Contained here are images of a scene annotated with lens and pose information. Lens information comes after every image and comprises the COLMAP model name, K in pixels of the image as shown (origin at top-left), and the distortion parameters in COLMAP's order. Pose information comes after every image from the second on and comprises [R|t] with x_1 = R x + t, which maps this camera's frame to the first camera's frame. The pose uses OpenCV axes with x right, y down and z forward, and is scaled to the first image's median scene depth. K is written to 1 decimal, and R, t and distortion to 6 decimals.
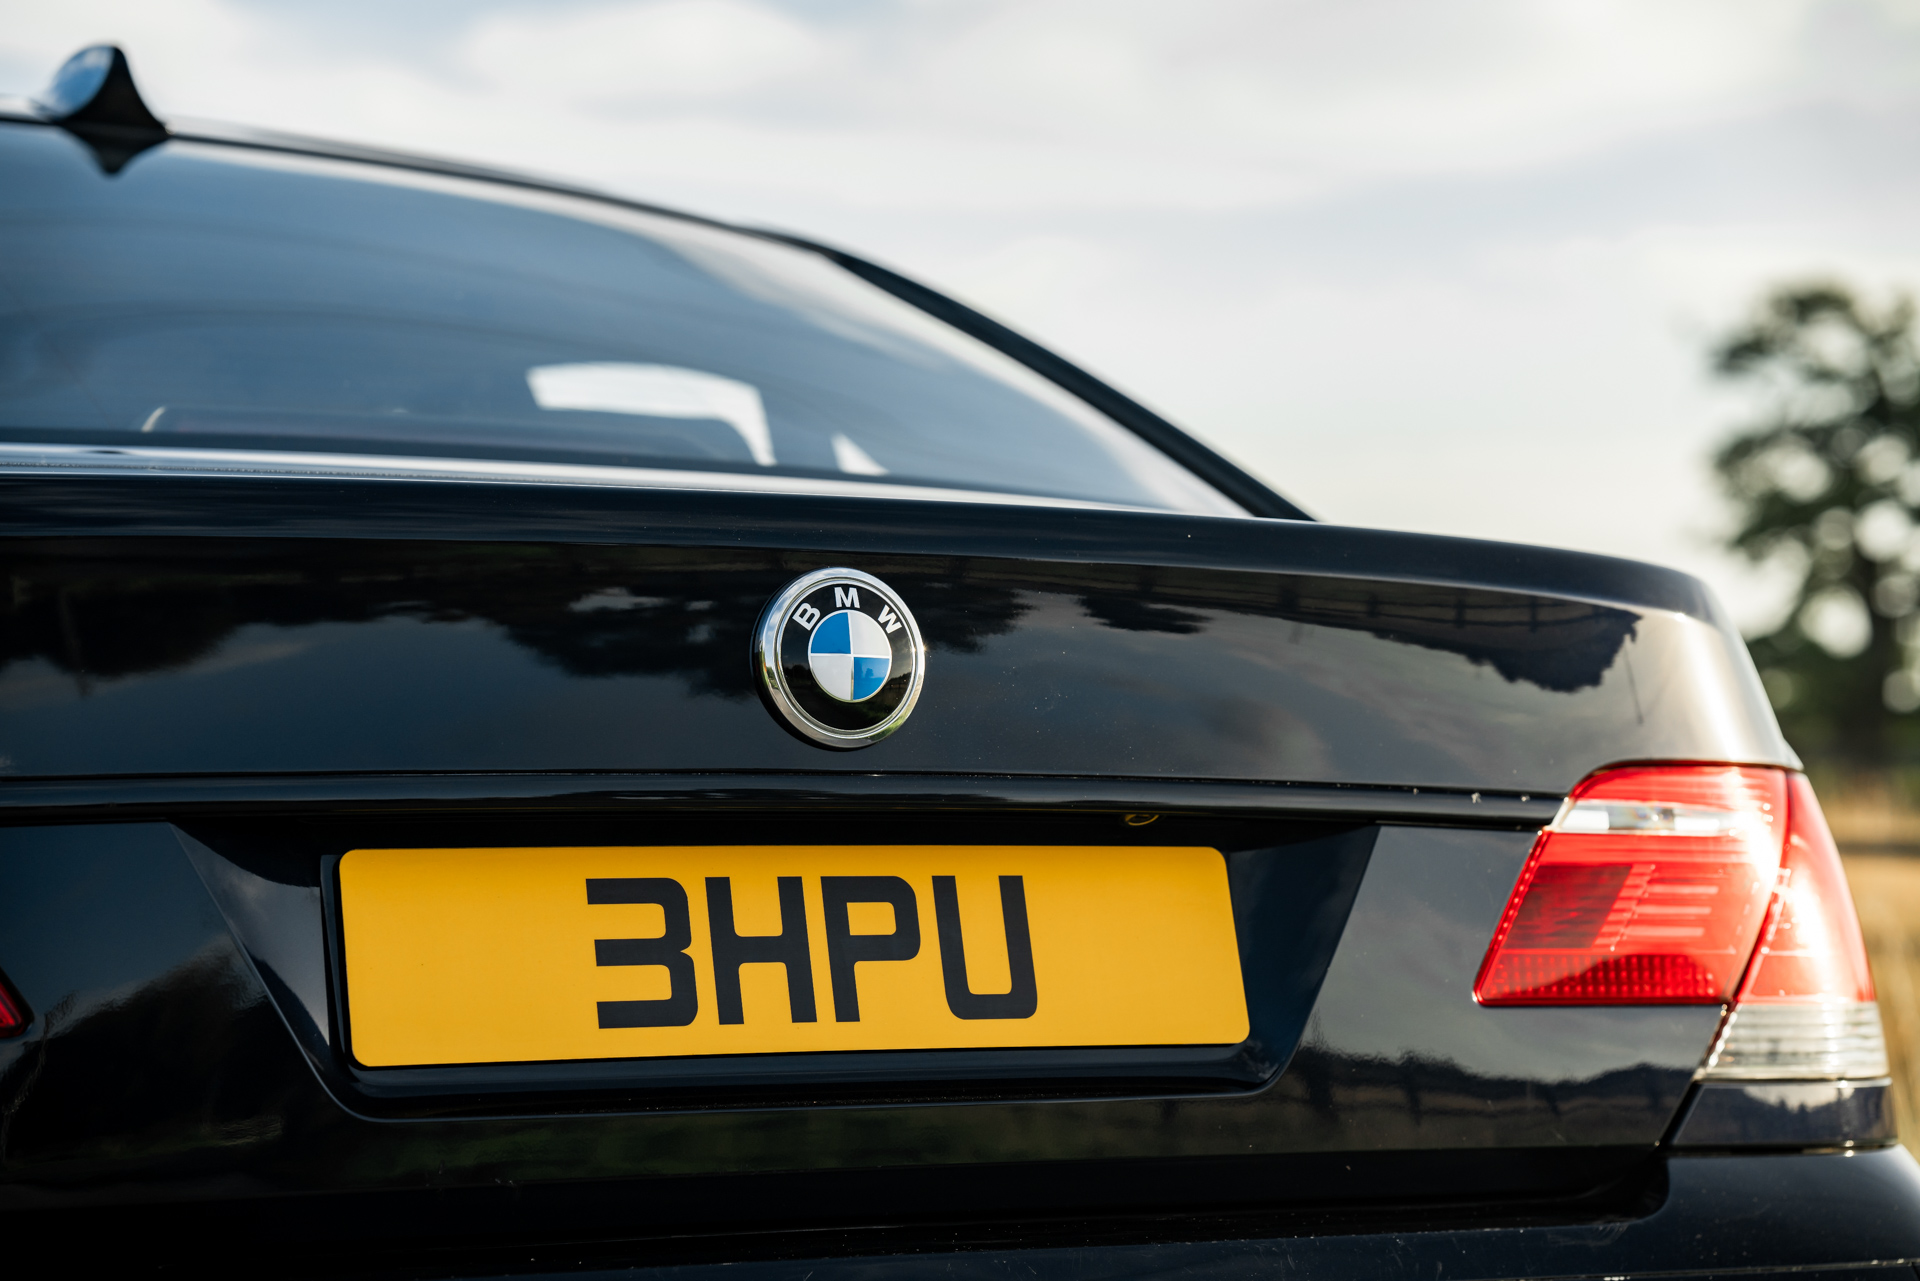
lens RADIAL K [[4498.2, 0, 960.0], [0, 4498.2, 640.5], [0, 0, 1]] dist [0.637245, 1.155727]
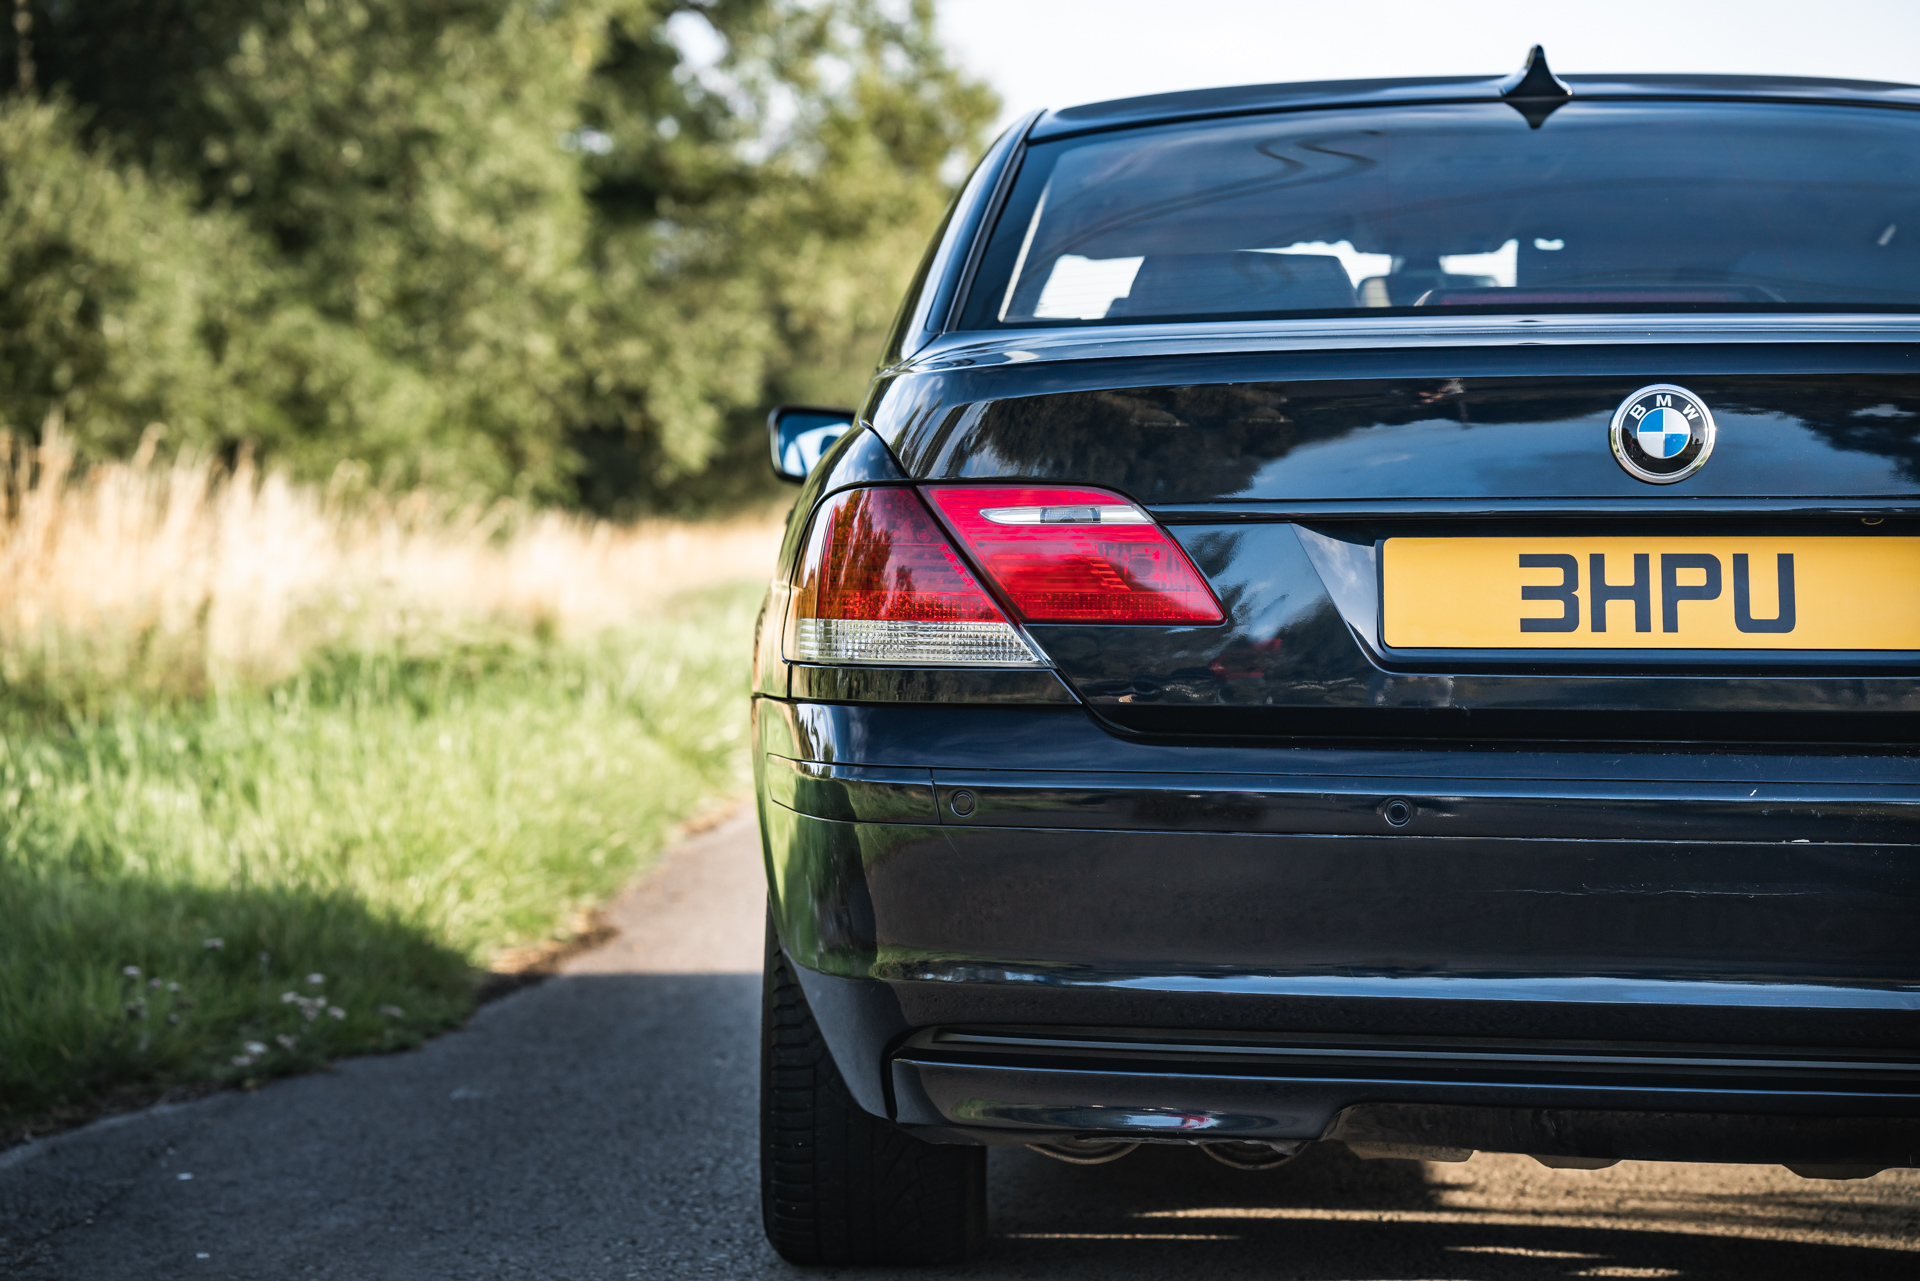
lens RADIAL K [[4498.2, 0, 960.0], [0, 4498.2, 640.5], [0, 0, 1]] dist [0.637245, 1.155727]
pose [[0.873838, 0.012745, -0.486050, 0.626444], [0.018615, 0.998047, 0.059638, -0.028375], [0.485861, -0.061161, 0.871894, -0.758258]]
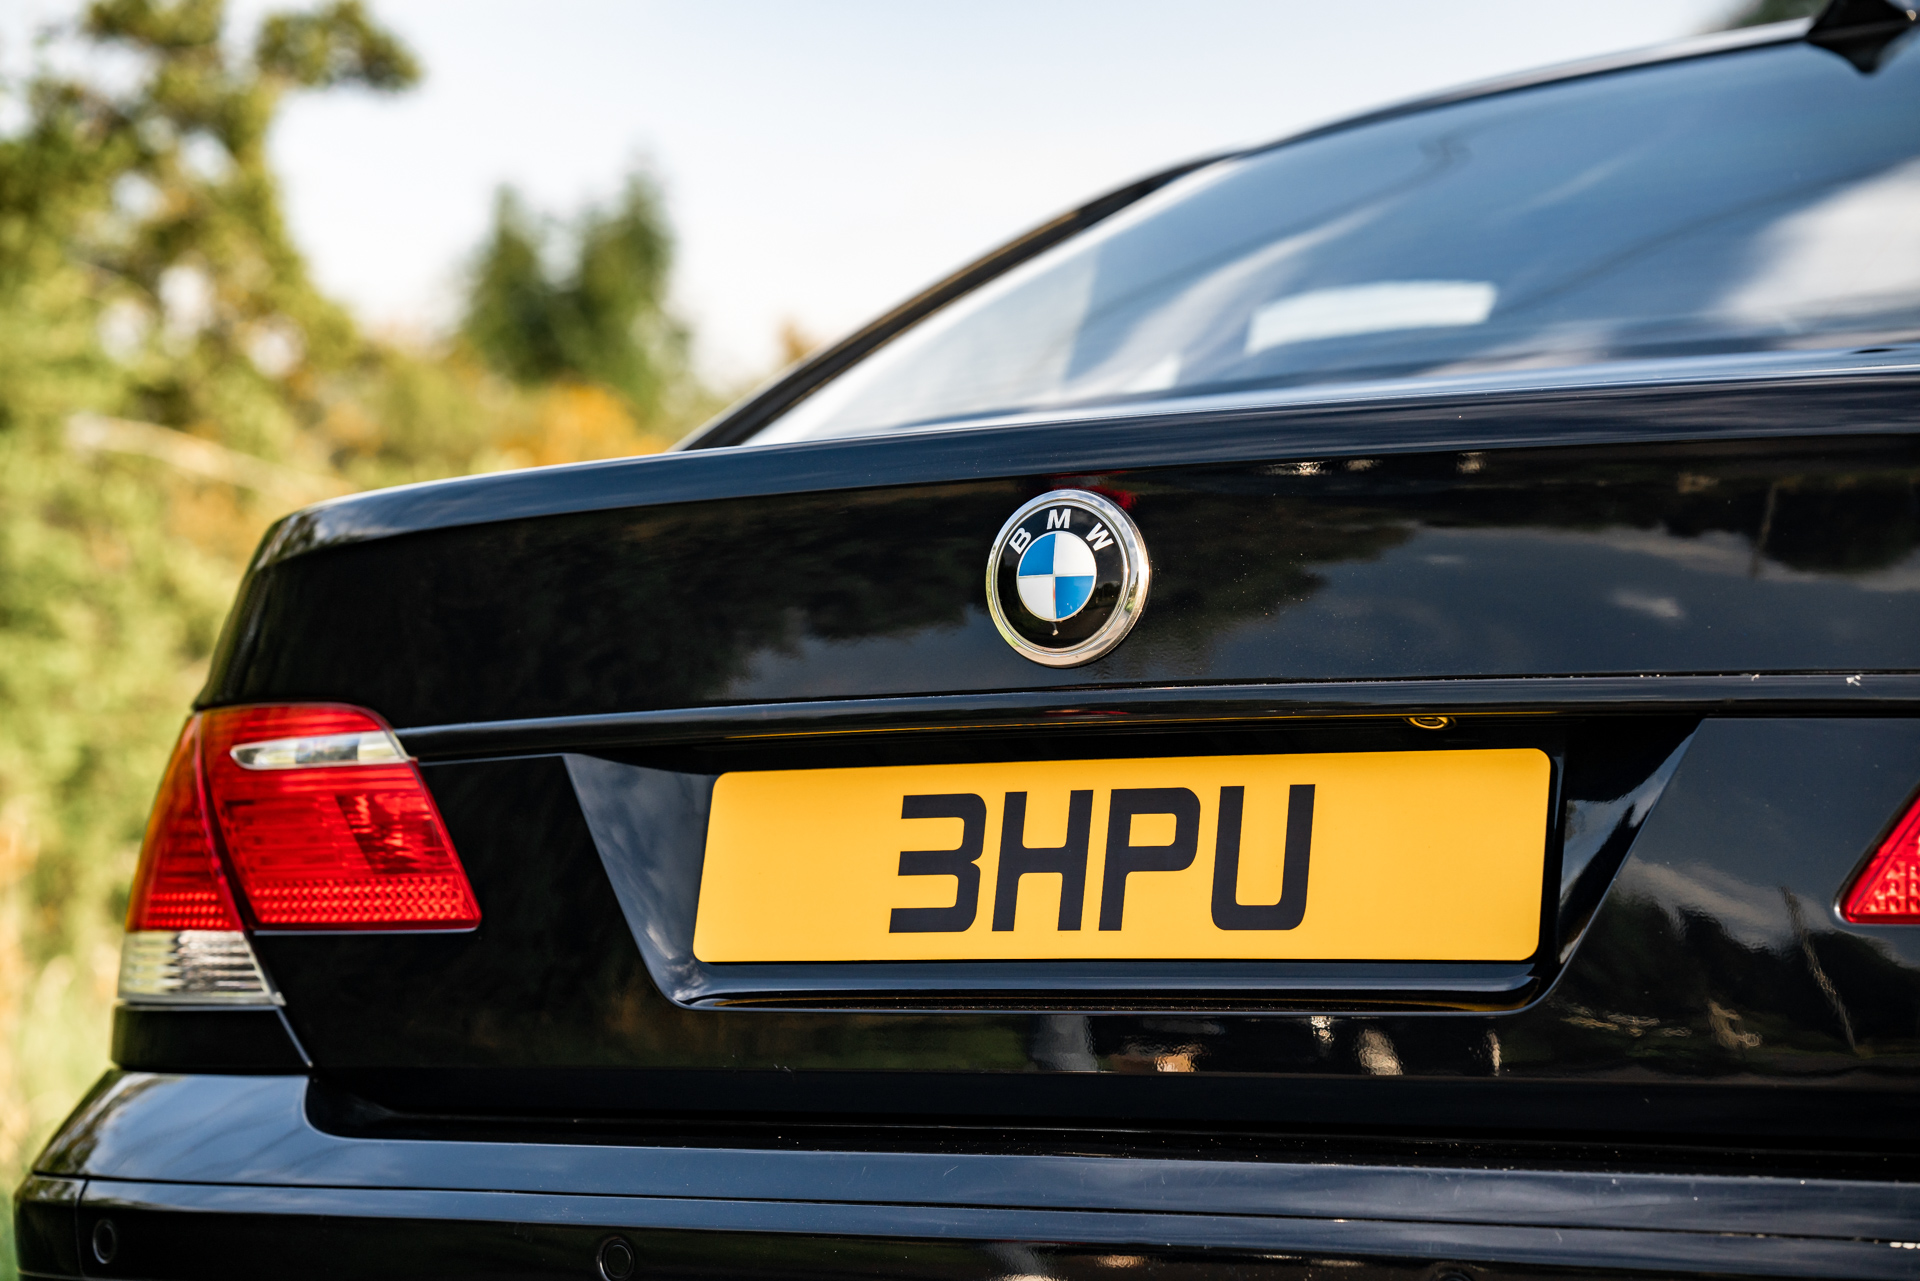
lens RADIAL K [[4498.2, 0, 960.0], [0, 4498.2, 640.5], [0, 0, 1]] dist [0.637245, 1.155727]
pose [[0.520053, -0.042318, -0.853085, 0.835782], [0.066966, 0.997718, -0.008669, 0.025429], [0.851505, -0.052619, 0.521700, 0.442814]]
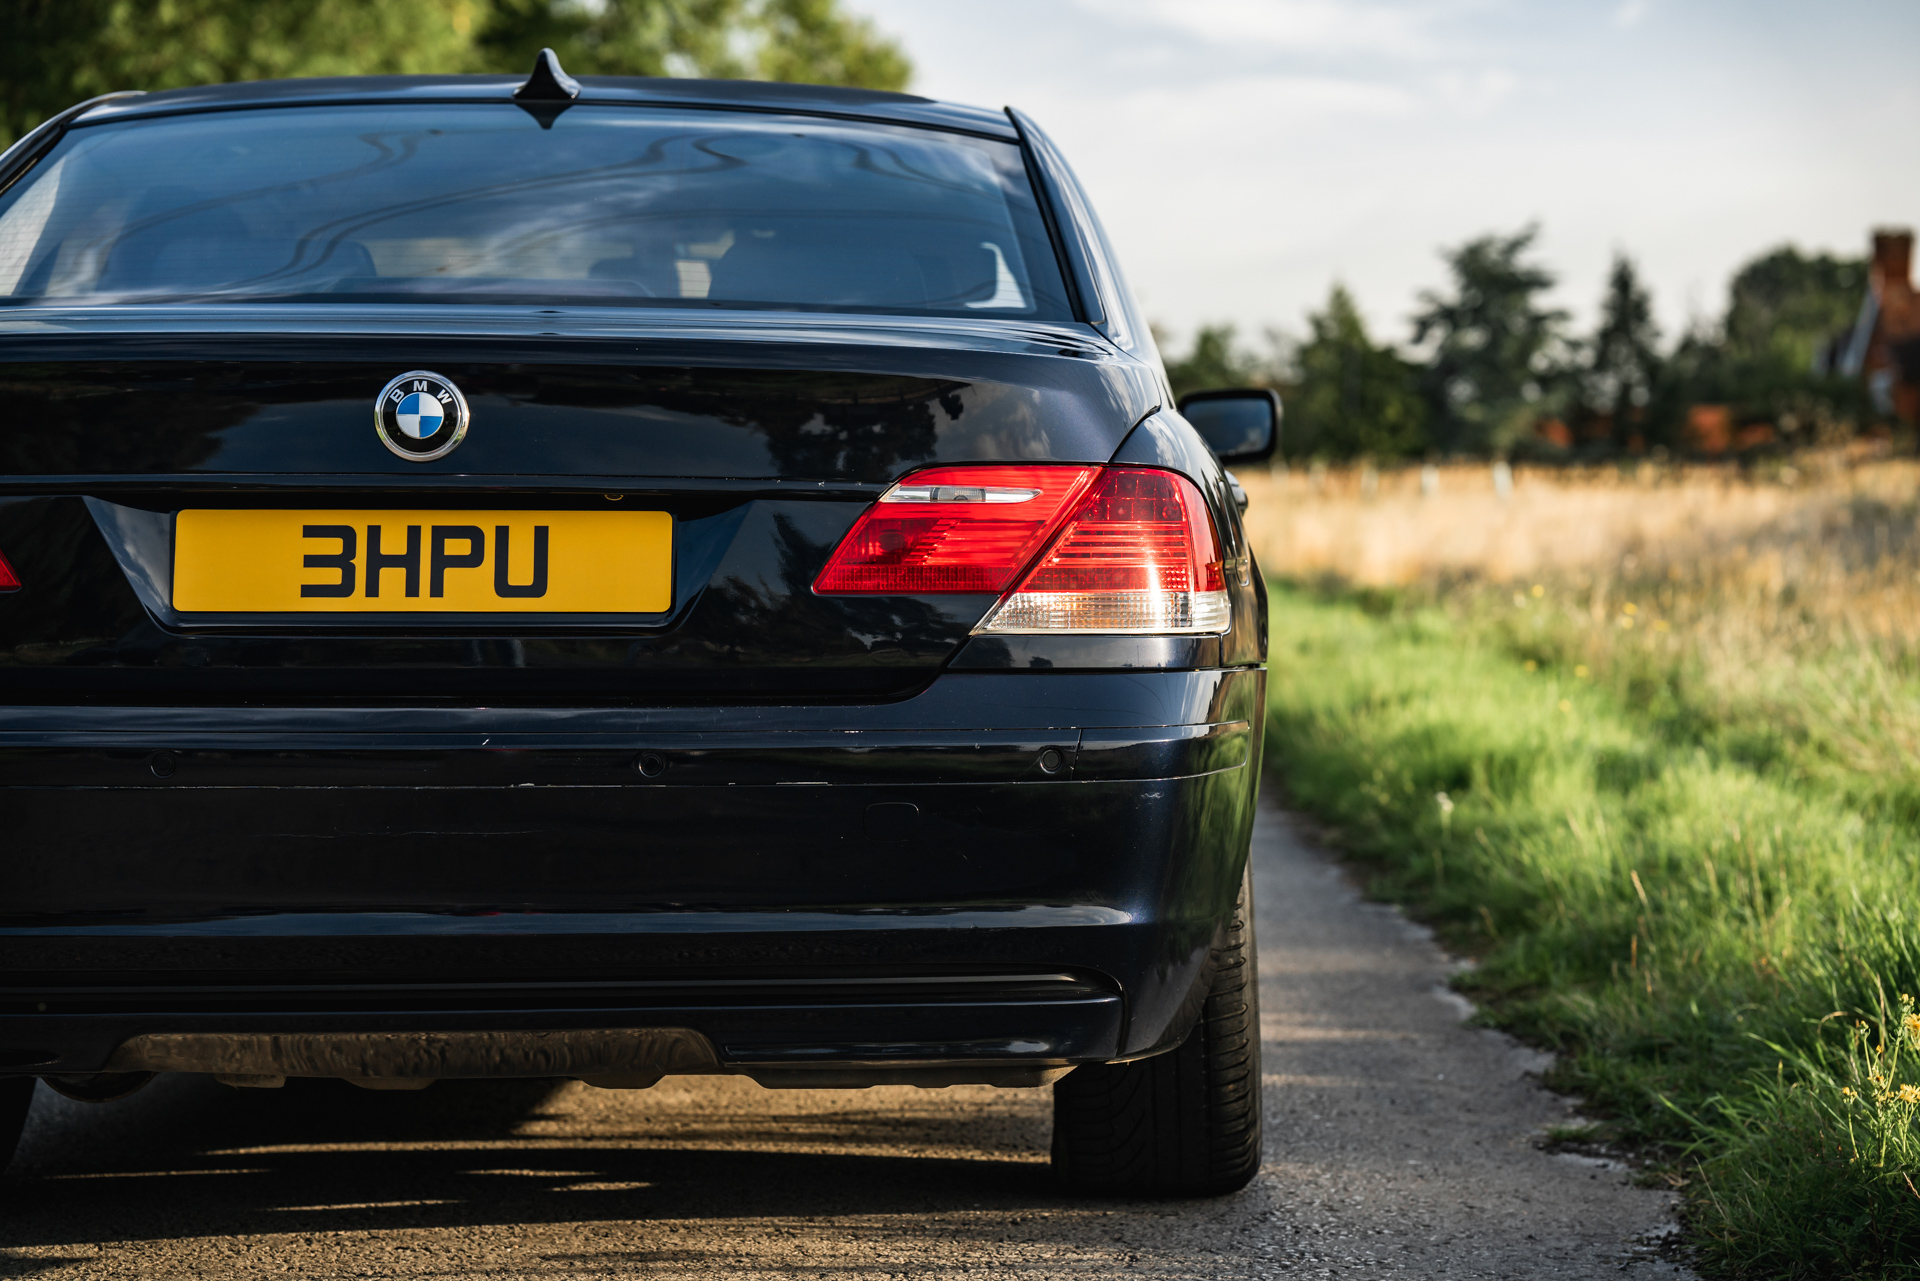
lens RADIAL K [[4498.2, 0, 960.0], [0, 4498.2, 640.5], [0, 0, 1]] dist [0.637245, 1.155727]
pose [[0.877787, 0.012284, -0.478893, 1.149872], [0.022339, 0.997534, 0.066534, -0.025649], [0.478529, -0.069101, 0.875348, -0.657806]]
